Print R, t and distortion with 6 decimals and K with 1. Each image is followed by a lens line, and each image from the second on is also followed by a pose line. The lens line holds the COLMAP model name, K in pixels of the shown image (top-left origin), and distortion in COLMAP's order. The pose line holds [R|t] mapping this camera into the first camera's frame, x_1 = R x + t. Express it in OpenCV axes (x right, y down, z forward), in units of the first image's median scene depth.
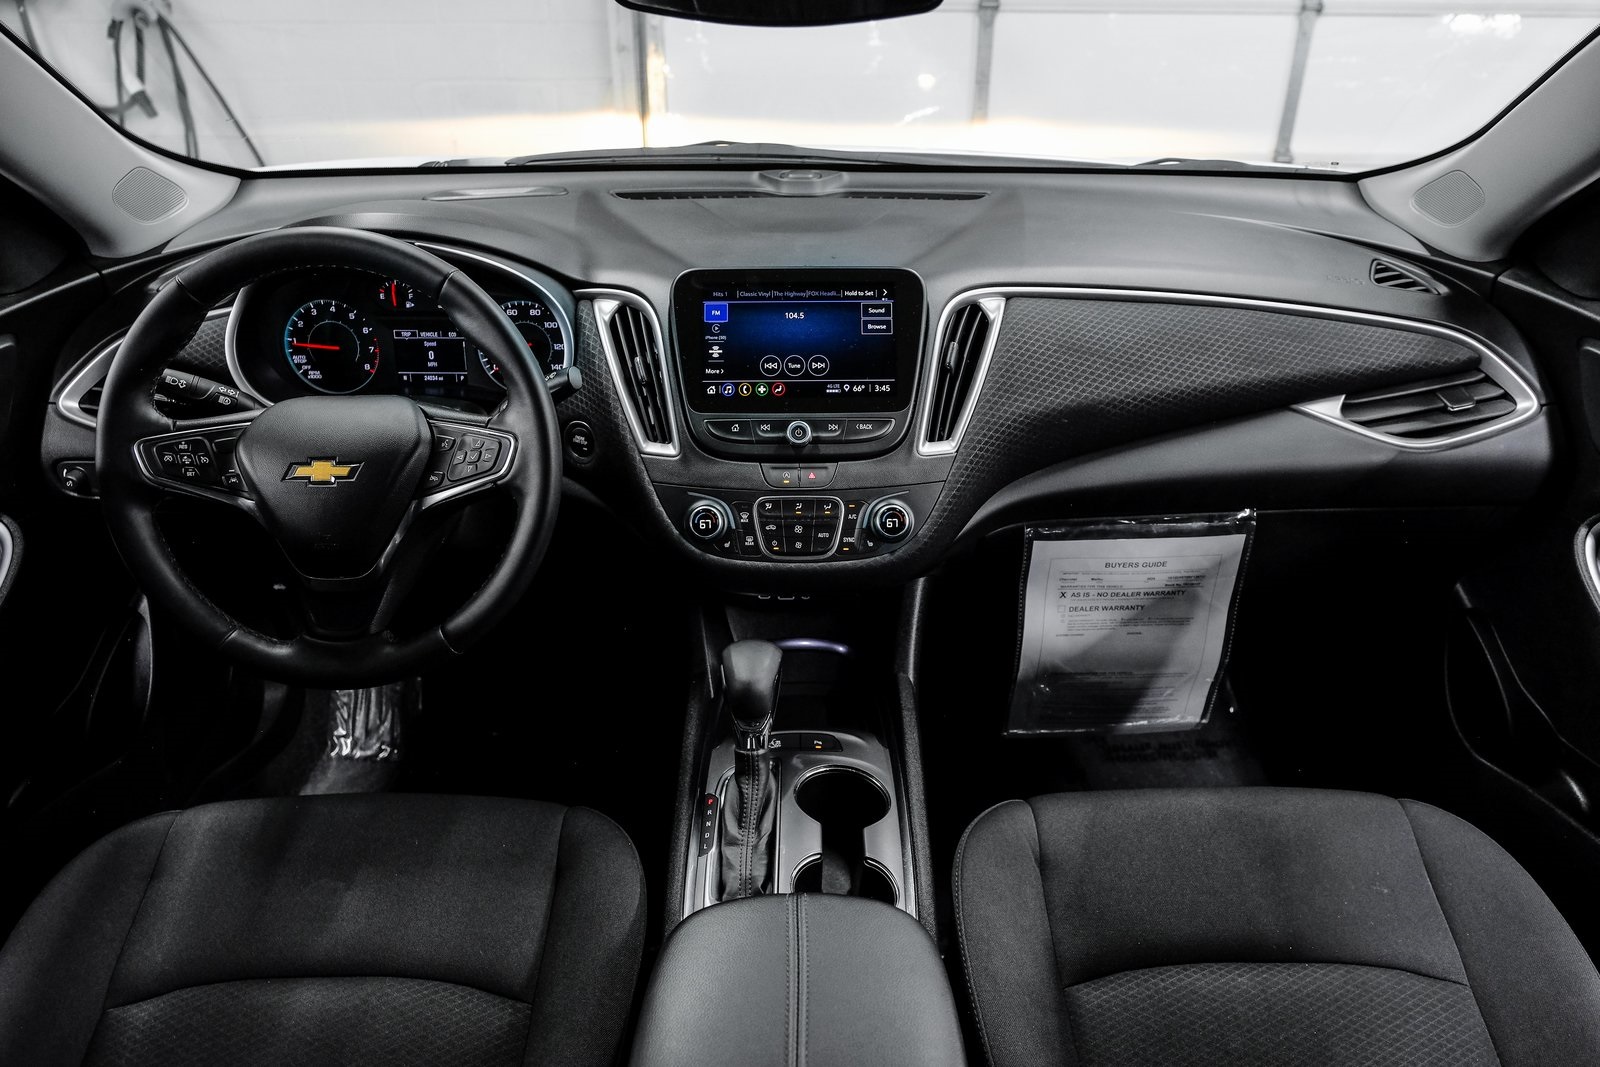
lens RADIAL K [[1093.1, 0, 800.3], [0, 1093.1, 546.3], [0, 0, 1]] dist [-0.014668, 0.012376]
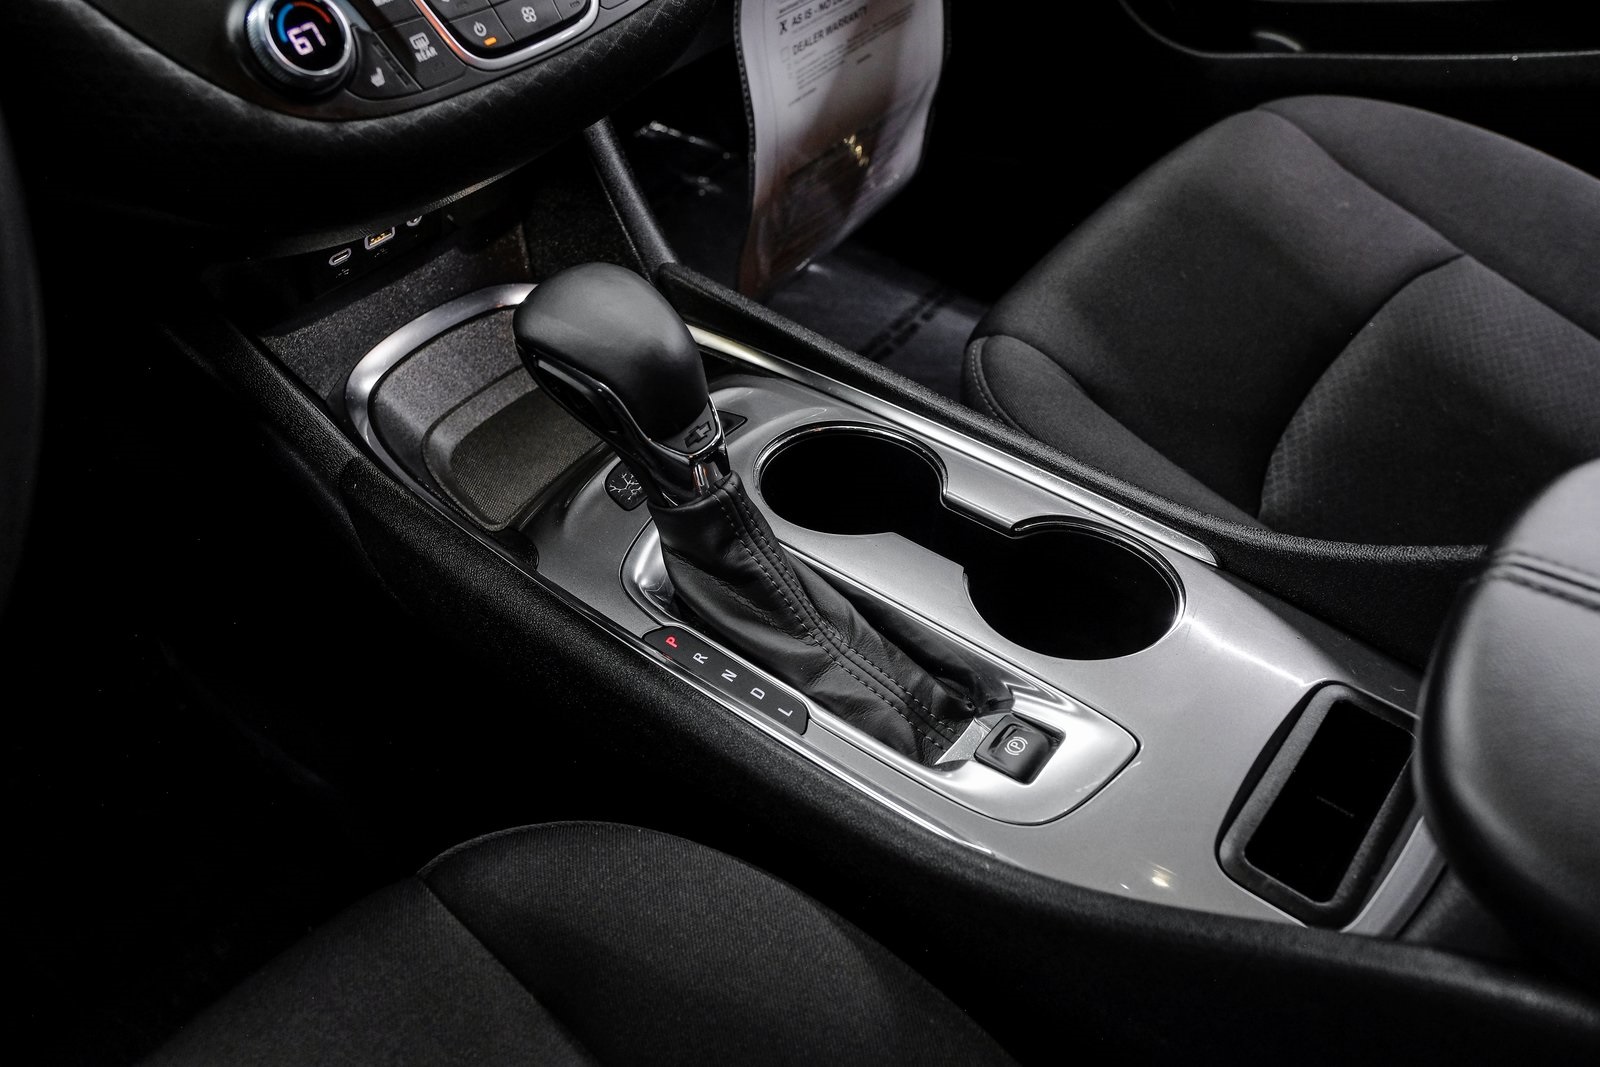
lens RADIAL K [[1193.2, 0, 796.0], [0, 1193.2, 540.3], [0, 0, 1]] dist [-0.000784, -0.002802]
pose [[0.638431, -0.559108, 0.528965, -0.275123], [0.392018, 0.827641, 0.401662, 0.020868], [-0.662366, -0.049069, 0.747572, 0.576944]]
